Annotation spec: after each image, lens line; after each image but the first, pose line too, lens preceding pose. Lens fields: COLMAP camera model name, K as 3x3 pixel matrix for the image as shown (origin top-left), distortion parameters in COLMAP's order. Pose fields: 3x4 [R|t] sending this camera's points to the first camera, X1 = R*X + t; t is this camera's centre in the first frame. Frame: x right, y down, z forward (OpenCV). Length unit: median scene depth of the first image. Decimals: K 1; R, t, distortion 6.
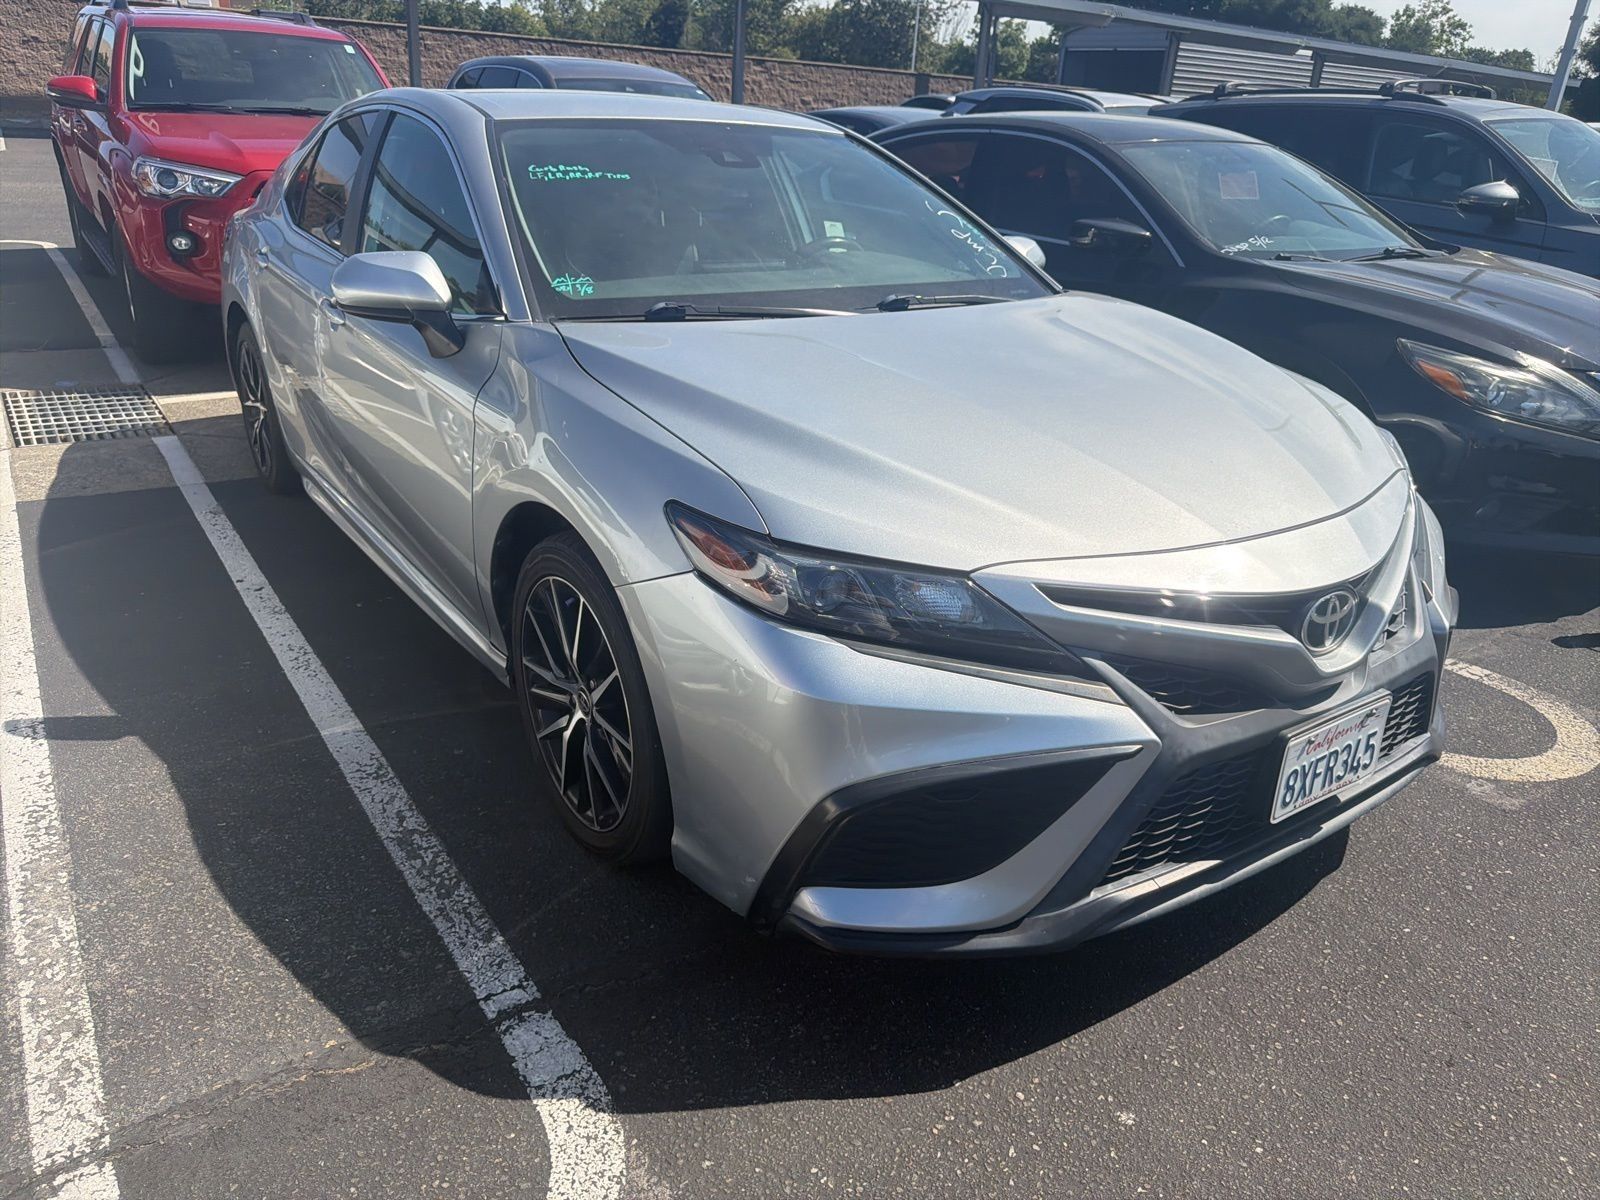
lens RADIAL K [[1114.8, 0, 786.4], [0, 1114.8, 599.6], [0, 0, 1]] dist [0.013734, -0.023080]
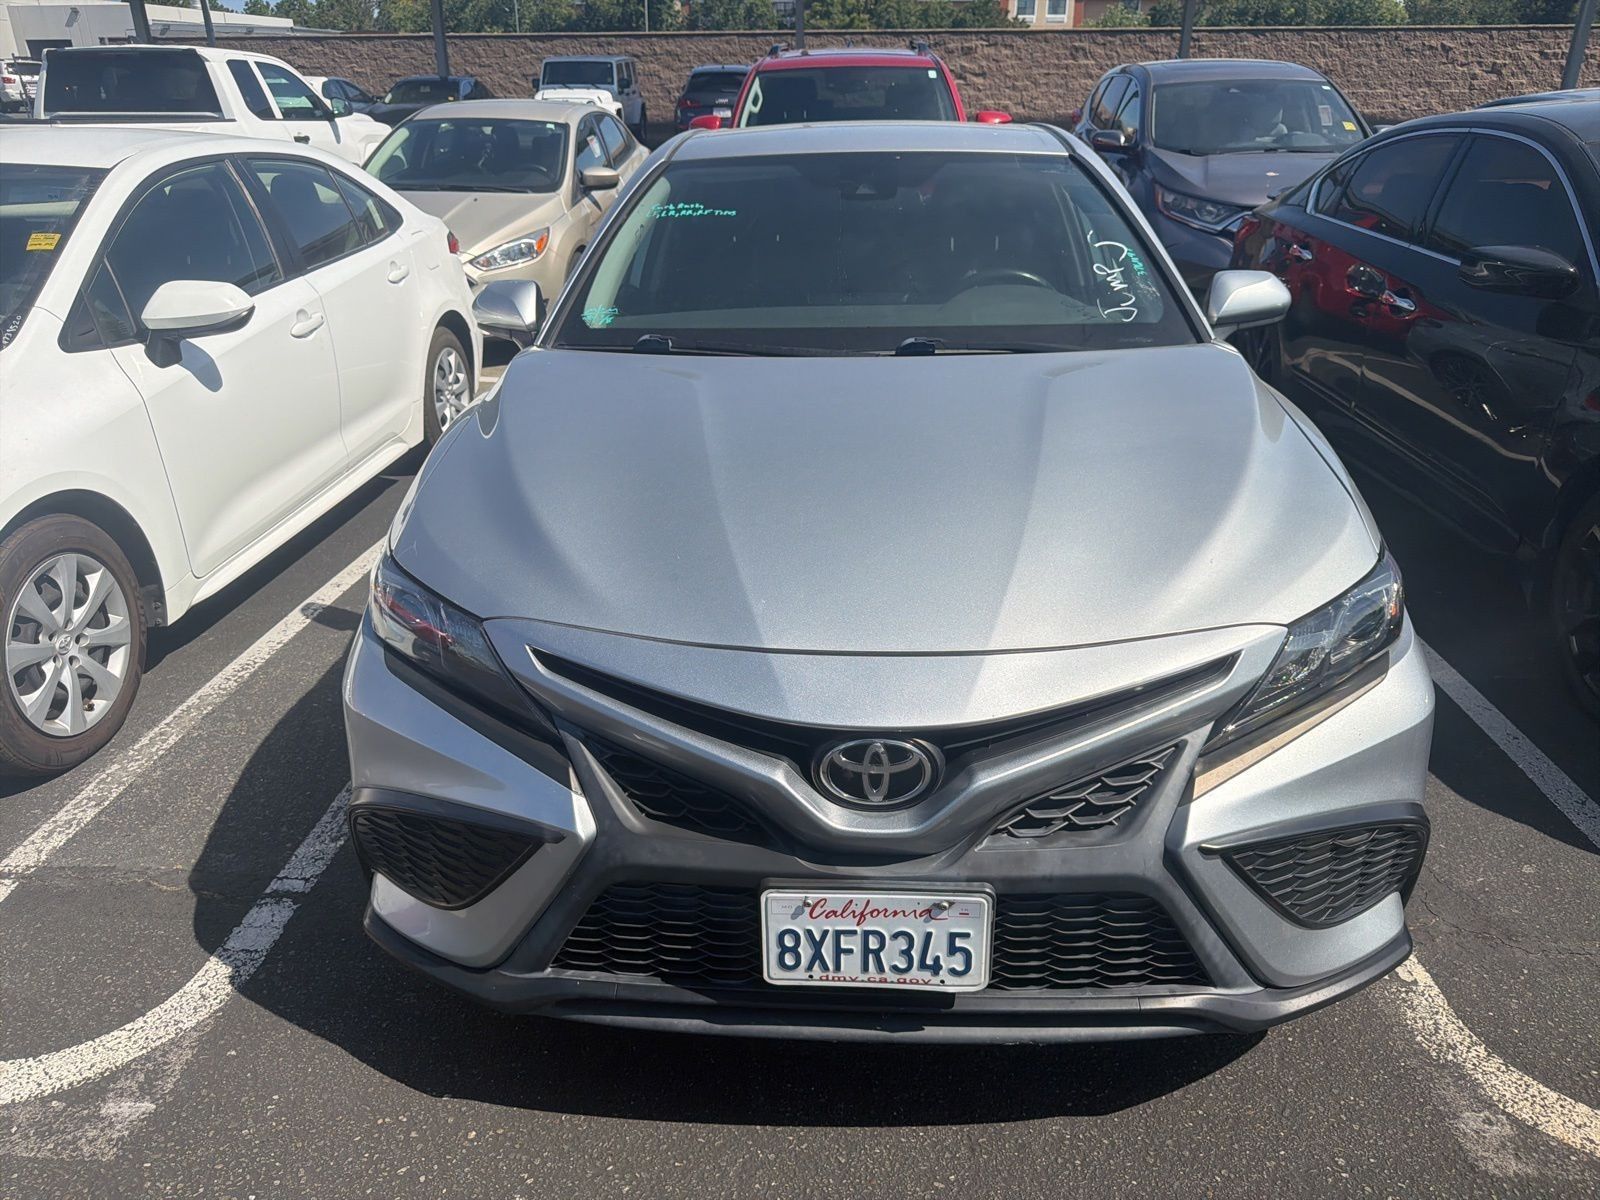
lens RADIAL K [[1114.8, 0, 792.6], [0, 1114.8, 598.0], [0, 0, 1]] dist [0.013734, -0.023080]
pose [[0.796596, 0.190483, -0.573717, 0.666309], [-0.191248, 0.979722, 0.059738, -0.108879], [0.573462, 0.062135, 0.816873, 0.217604]]
